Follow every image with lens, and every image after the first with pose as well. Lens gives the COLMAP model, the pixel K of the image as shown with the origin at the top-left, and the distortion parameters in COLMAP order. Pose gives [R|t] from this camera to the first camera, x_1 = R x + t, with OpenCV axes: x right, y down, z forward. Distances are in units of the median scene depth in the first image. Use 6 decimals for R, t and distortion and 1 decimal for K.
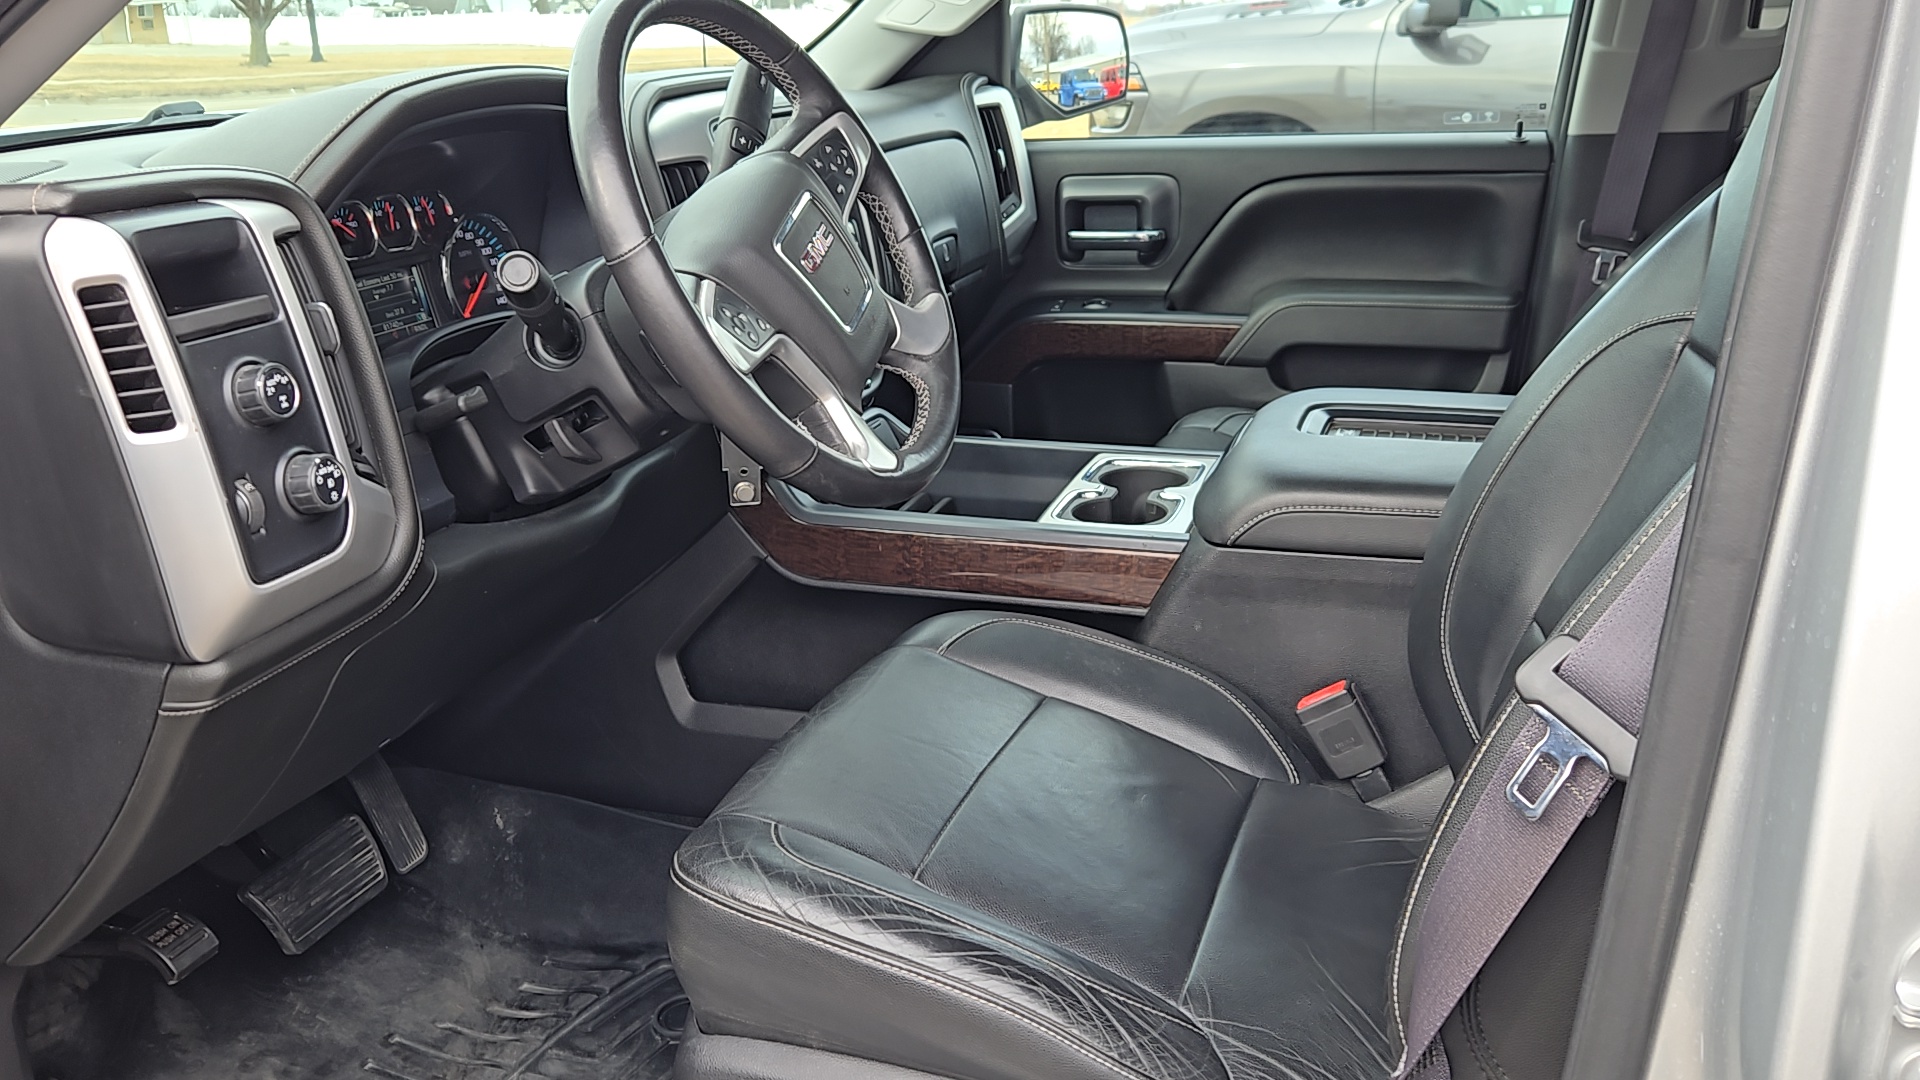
lens RADIAL K [[1609.3, 0, 966.7], [0, 1609.3, 527.8], [0, 0, 1]] dist [0.016073, -0.011001]
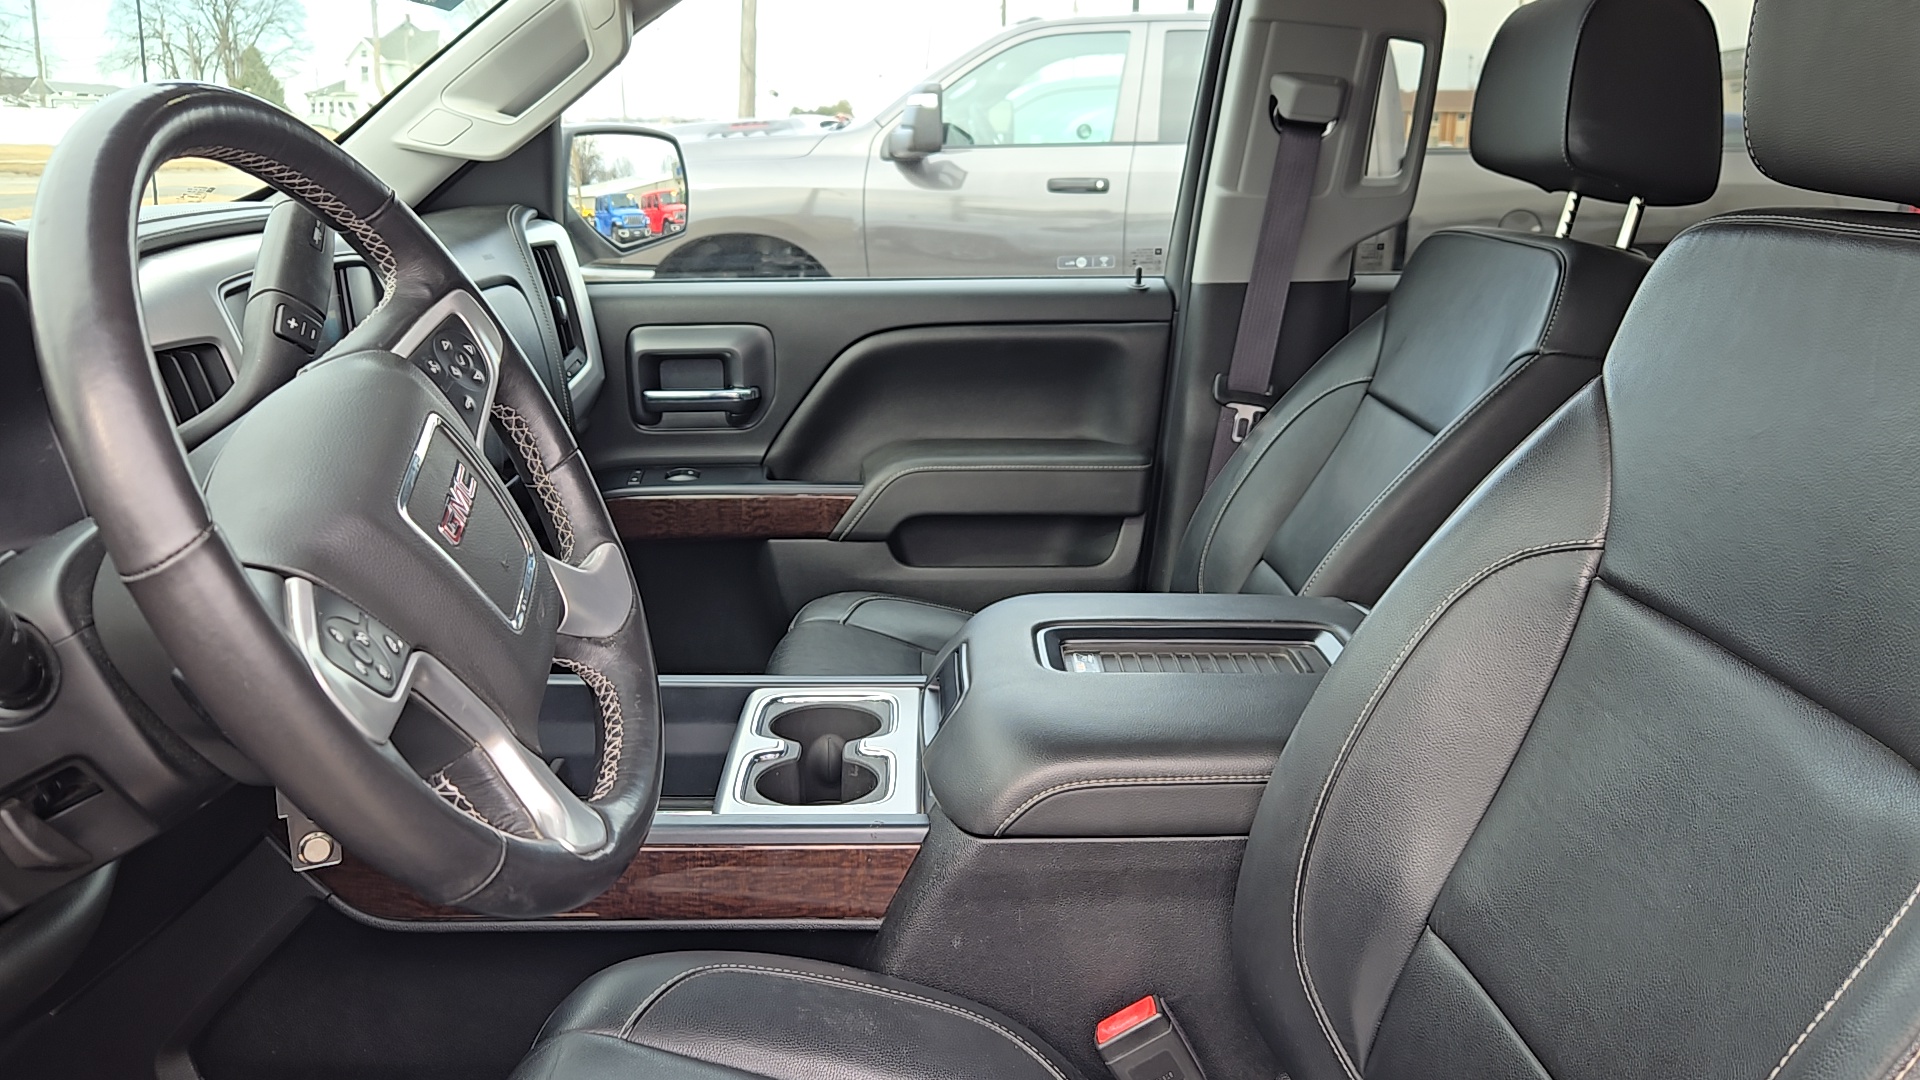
lens RADIAL K [[1609.3, 0, 964.8], [0, 1609.3, 536.0], [0, 0, 1]] dist [0.016073, -0.011001]
pose [[0.945941, -0.050175, 0.320434, -0.093235], [0.069724, 0.996322, -0.049820, -0.097972], [-0.316755, 0.069469, 0.945960, 0.277318]]
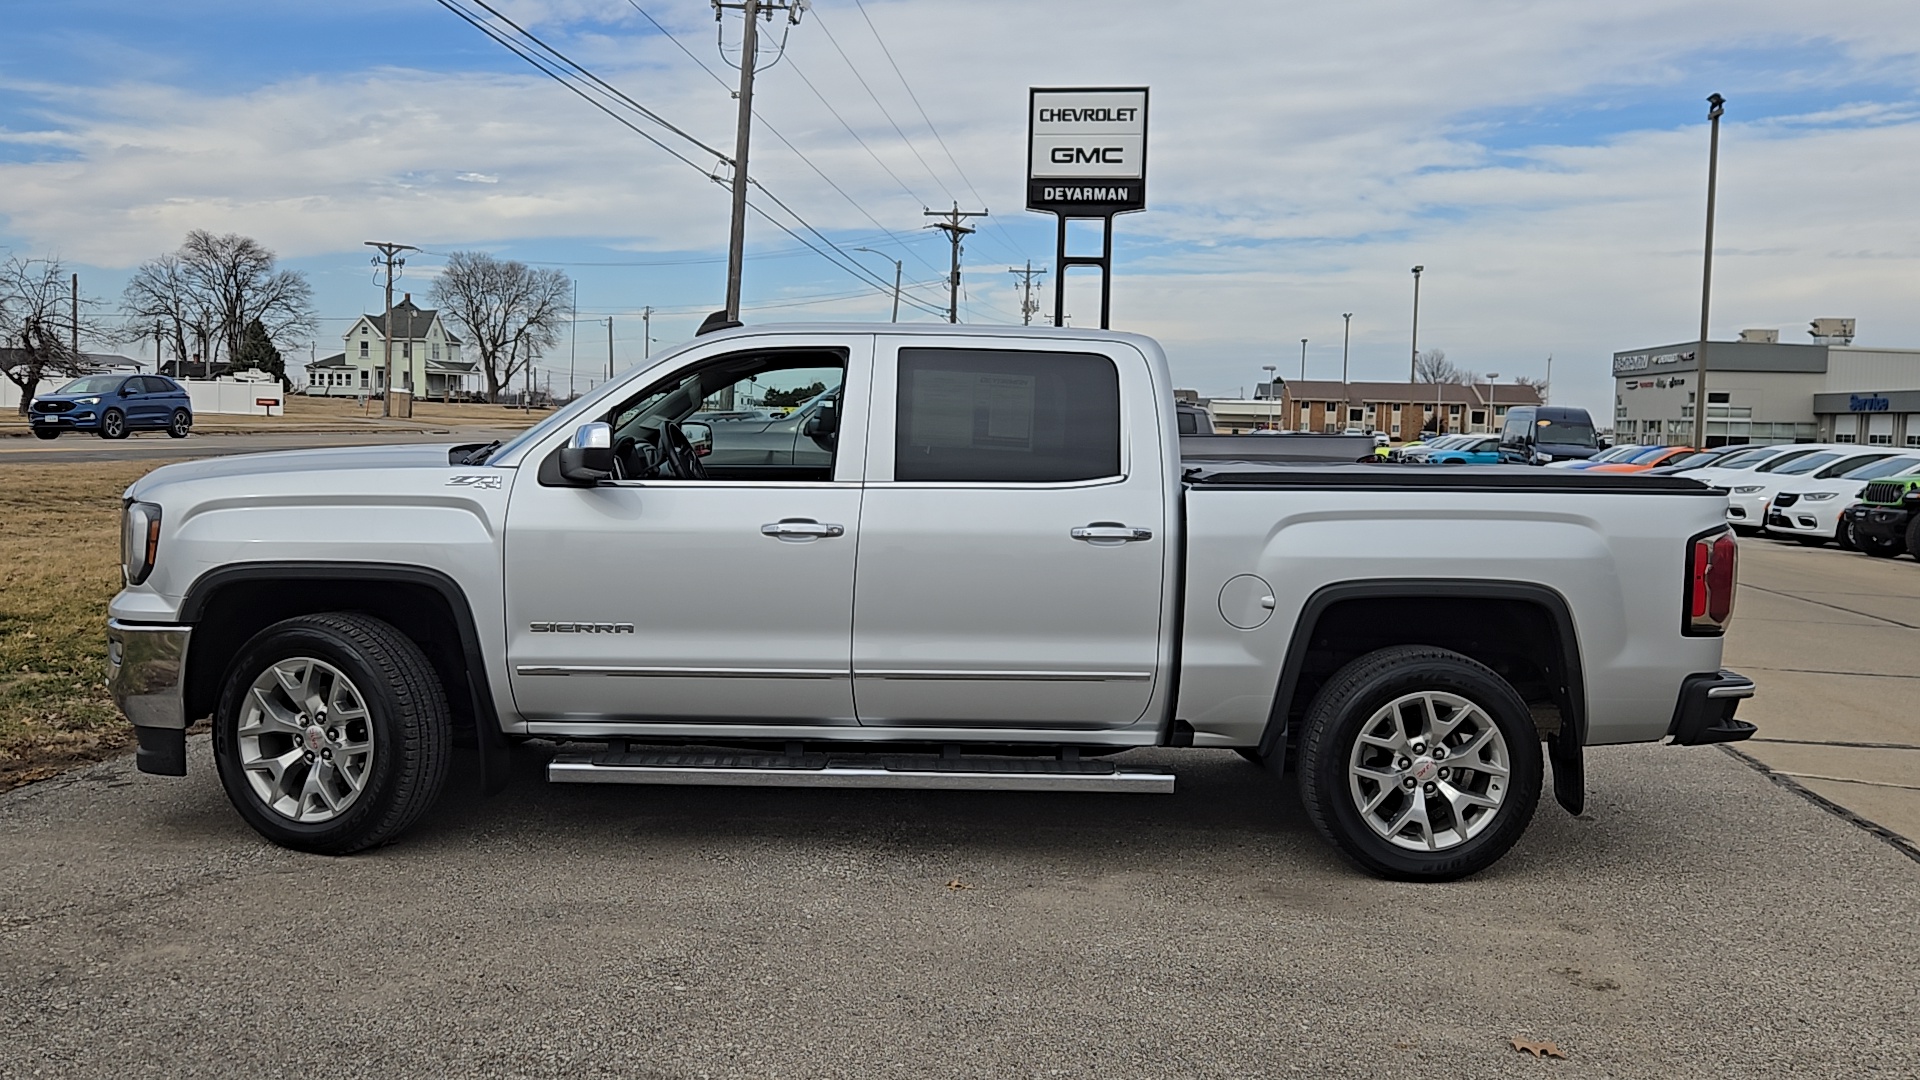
lens RADIAL K [[1609.3, 0, 950.8], [0, 1609.3, 536.0], [0, 0, 1]] dist [0.016073, -0.011001]
pose [[0.942195, 0.009268, 0.334937, -0.968947], [0.065459, 0.975265, -0.211126, 1.051268], [-0.328609, 0.220846, 0.918283, -3.665404]]
